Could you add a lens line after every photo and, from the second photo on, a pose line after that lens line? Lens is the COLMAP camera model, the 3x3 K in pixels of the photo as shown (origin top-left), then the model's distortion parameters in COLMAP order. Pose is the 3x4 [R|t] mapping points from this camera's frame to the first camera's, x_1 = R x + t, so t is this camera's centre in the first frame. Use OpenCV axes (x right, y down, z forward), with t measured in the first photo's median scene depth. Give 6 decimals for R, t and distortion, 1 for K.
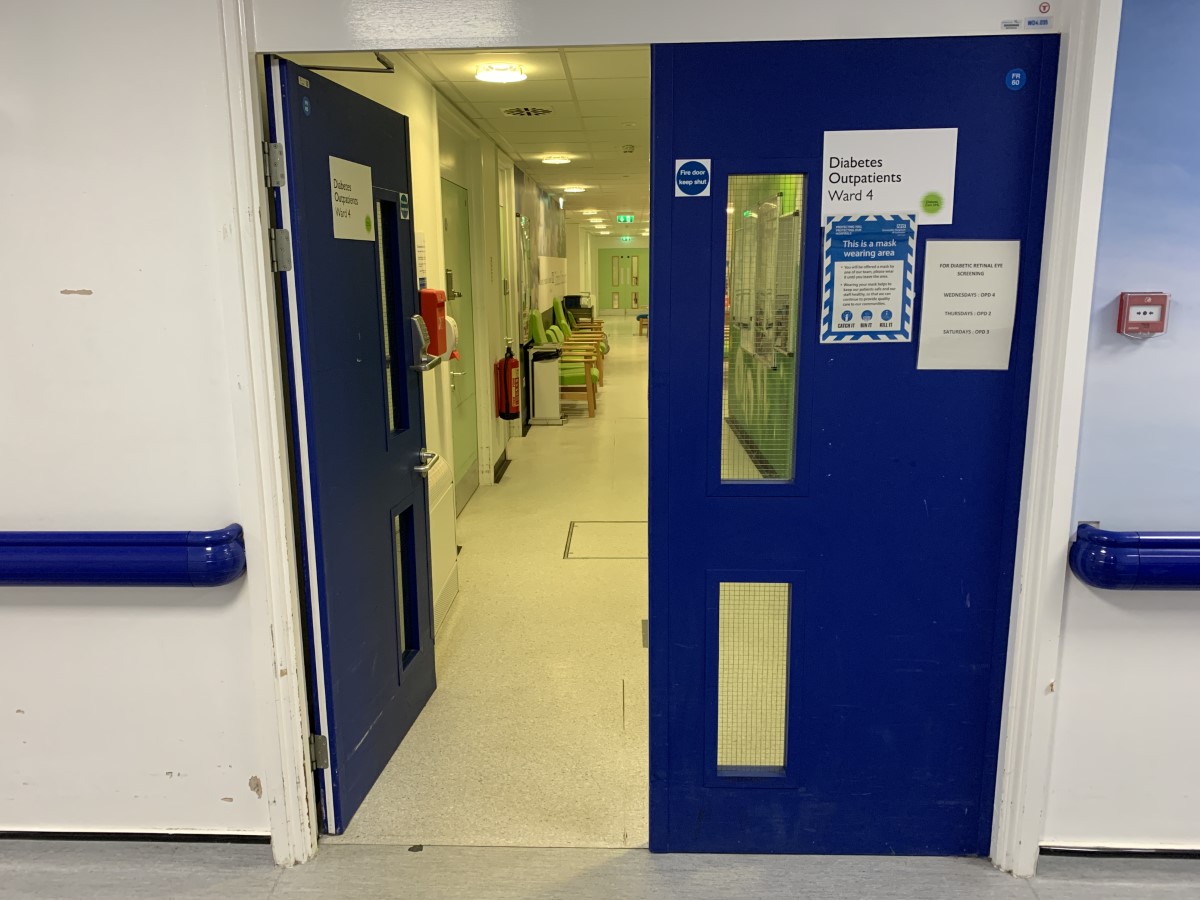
lens RADIAL K [[907.4, 0, 587.0], [0, 907.4, 457.8], [0, 0, 1]] dist [0.079218, -0.129810]
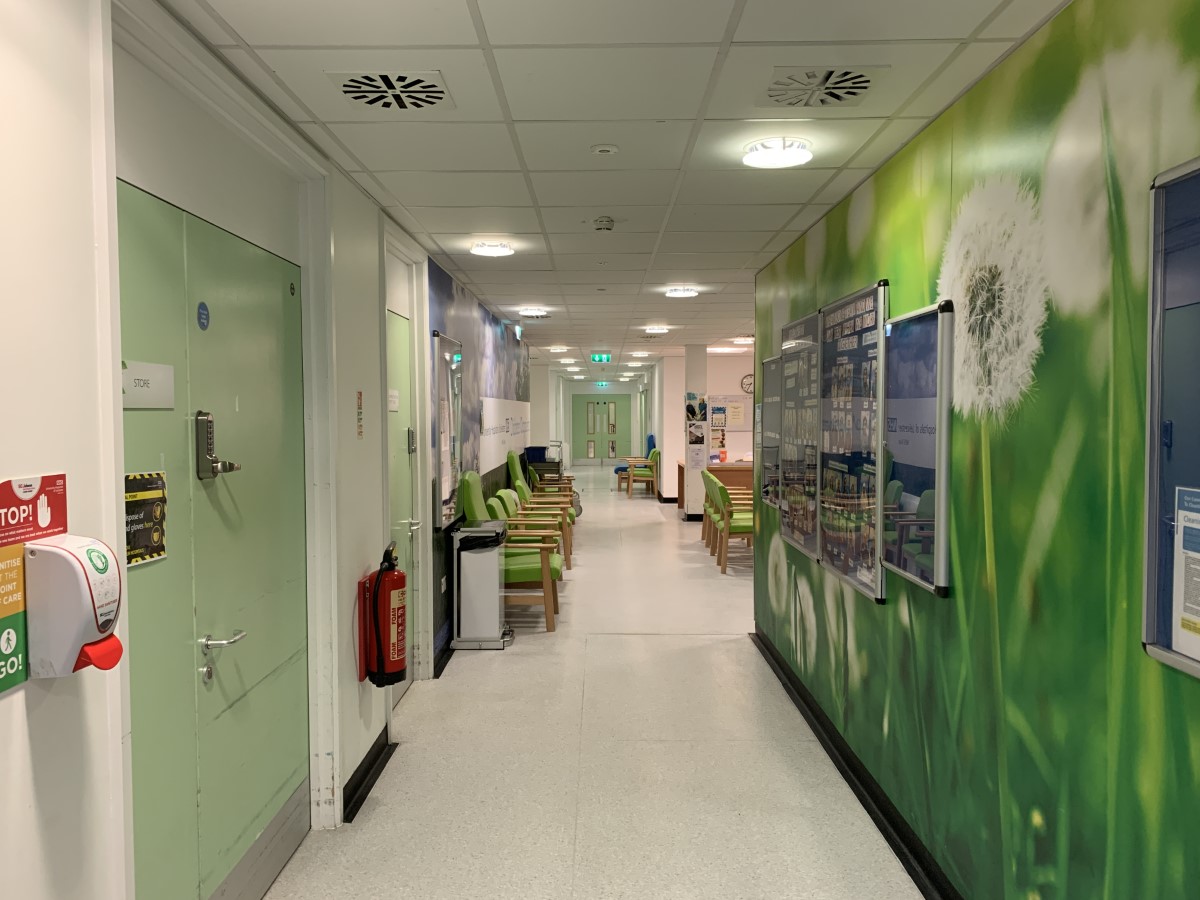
lens RADIAL K [[907.4, 0, 587.0], [0, 907.4, 457.8], [0, 0, 1]] dist [0.079218, -0.129810]
pose [[0.999667, 0.005910, 0.025121, 0.014000], [-0.001870, 0.987453, -0.157903, -0.061960], [-0.025739, 0.157804, 0.987135, 0.302860]]
